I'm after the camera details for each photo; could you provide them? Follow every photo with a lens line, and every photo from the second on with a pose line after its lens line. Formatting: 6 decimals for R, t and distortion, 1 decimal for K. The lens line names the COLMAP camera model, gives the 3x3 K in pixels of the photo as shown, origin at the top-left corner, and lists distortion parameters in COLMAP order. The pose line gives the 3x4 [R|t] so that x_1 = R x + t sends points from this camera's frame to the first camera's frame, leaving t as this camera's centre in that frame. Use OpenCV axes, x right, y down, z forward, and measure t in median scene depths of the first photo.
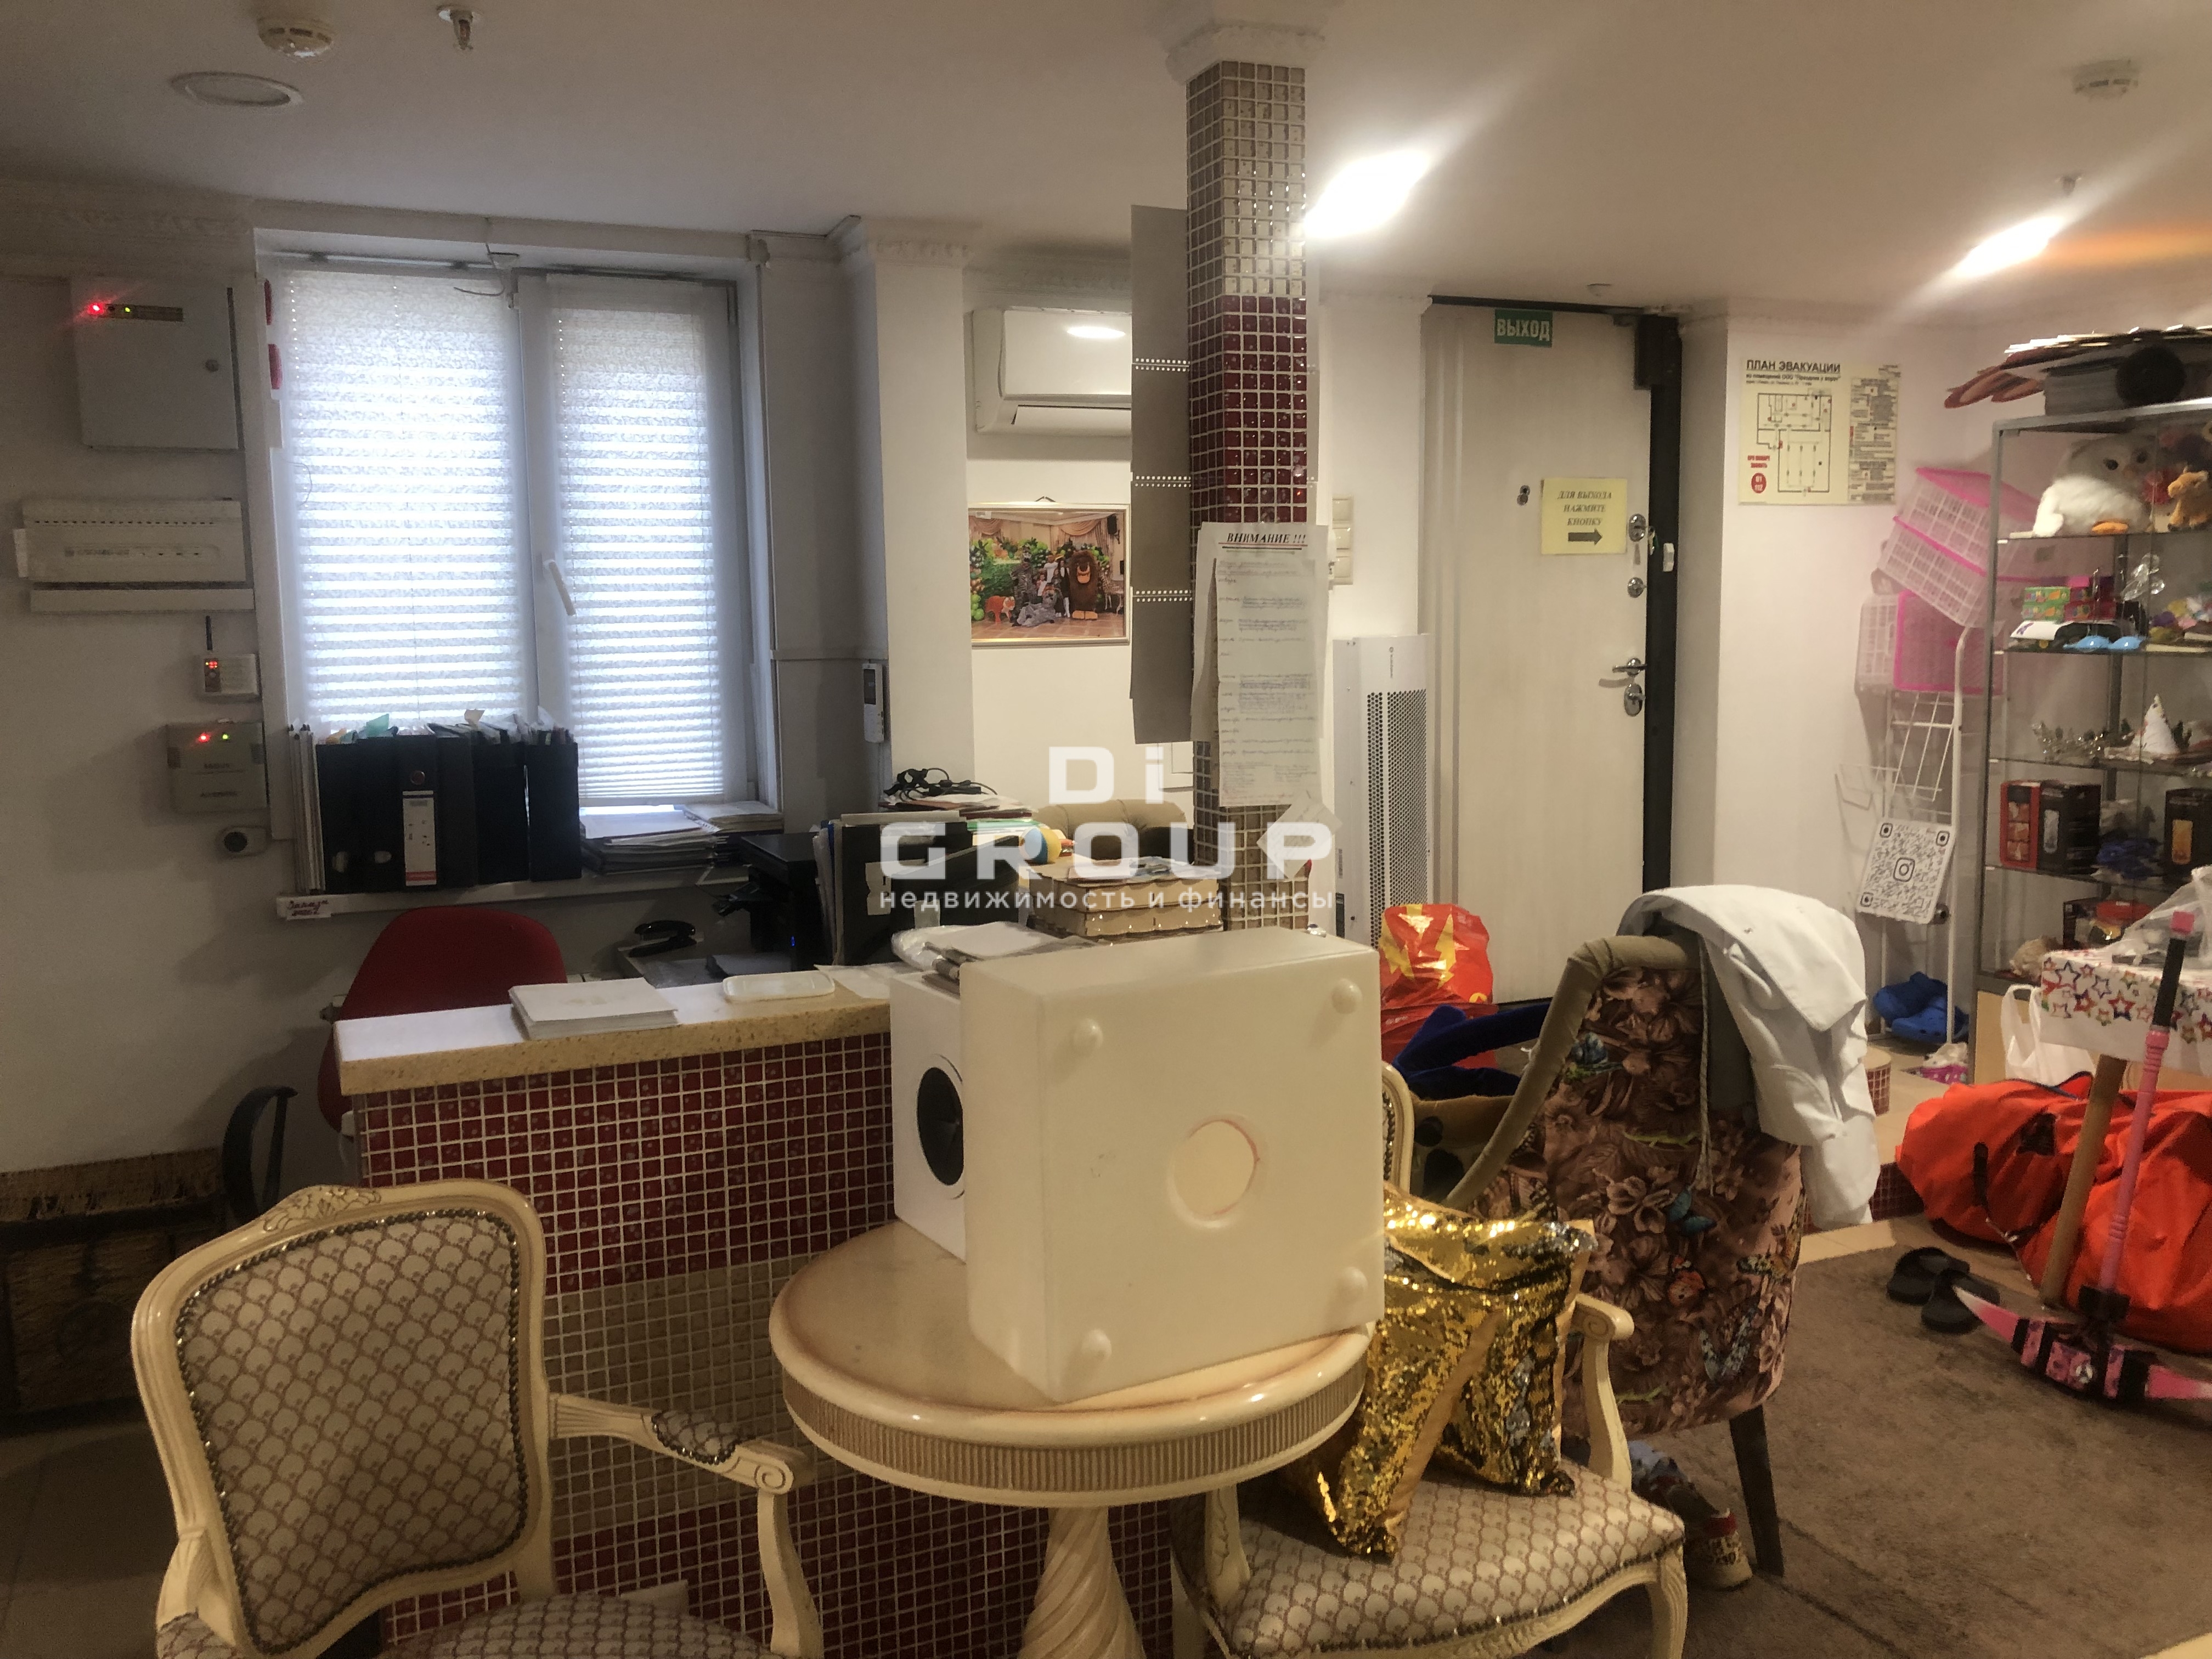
lens RADIAL K [[1776.3, 0, 1089.3], [0, 1776.3, 825.8], [0, 0, 1]] dist [-0.008872, -0.012390]
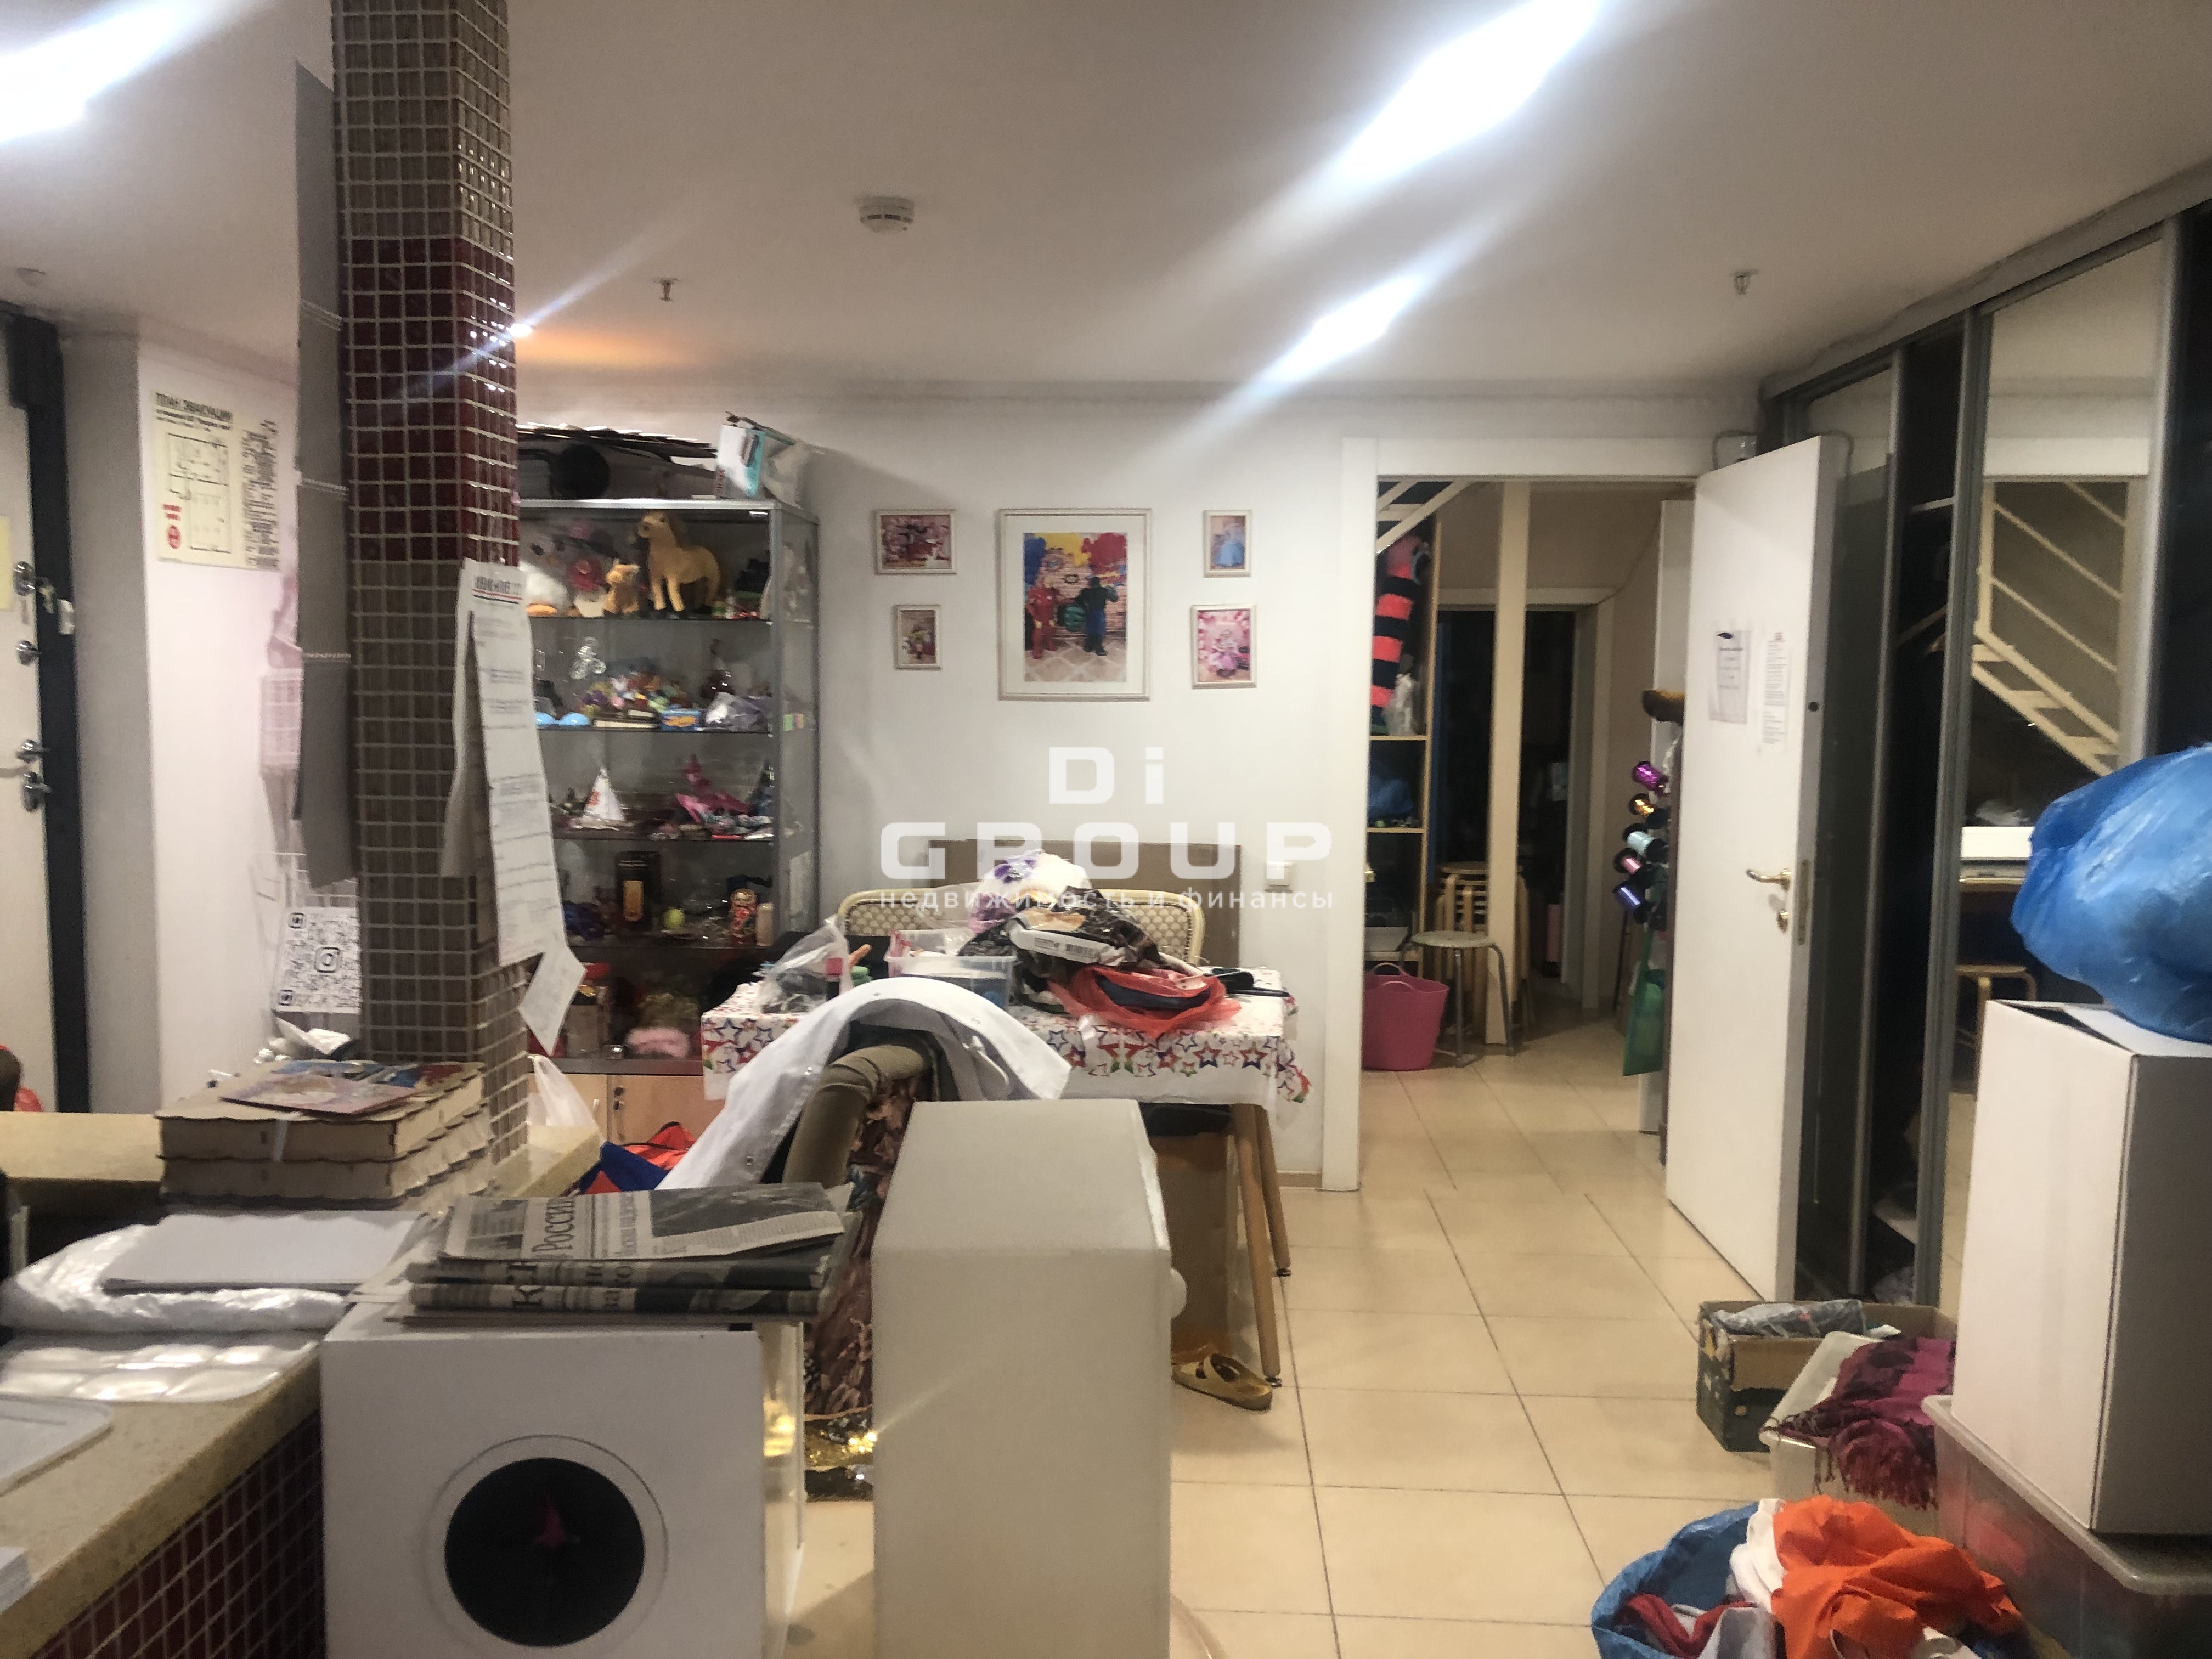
lens RADIAL K [[1776.3, 0, 1096.9], [0, 1776.3, 831.7], [0, 0, 1]] dist [-0.008872, -0.012390]
pose [[0.425049, -0.061342, 0.903089, -0.220116], [0.093211, 0.995363, 0.023739, -0.028530], [-0.900358, 0.074087, 0.428796, 0.234591]]
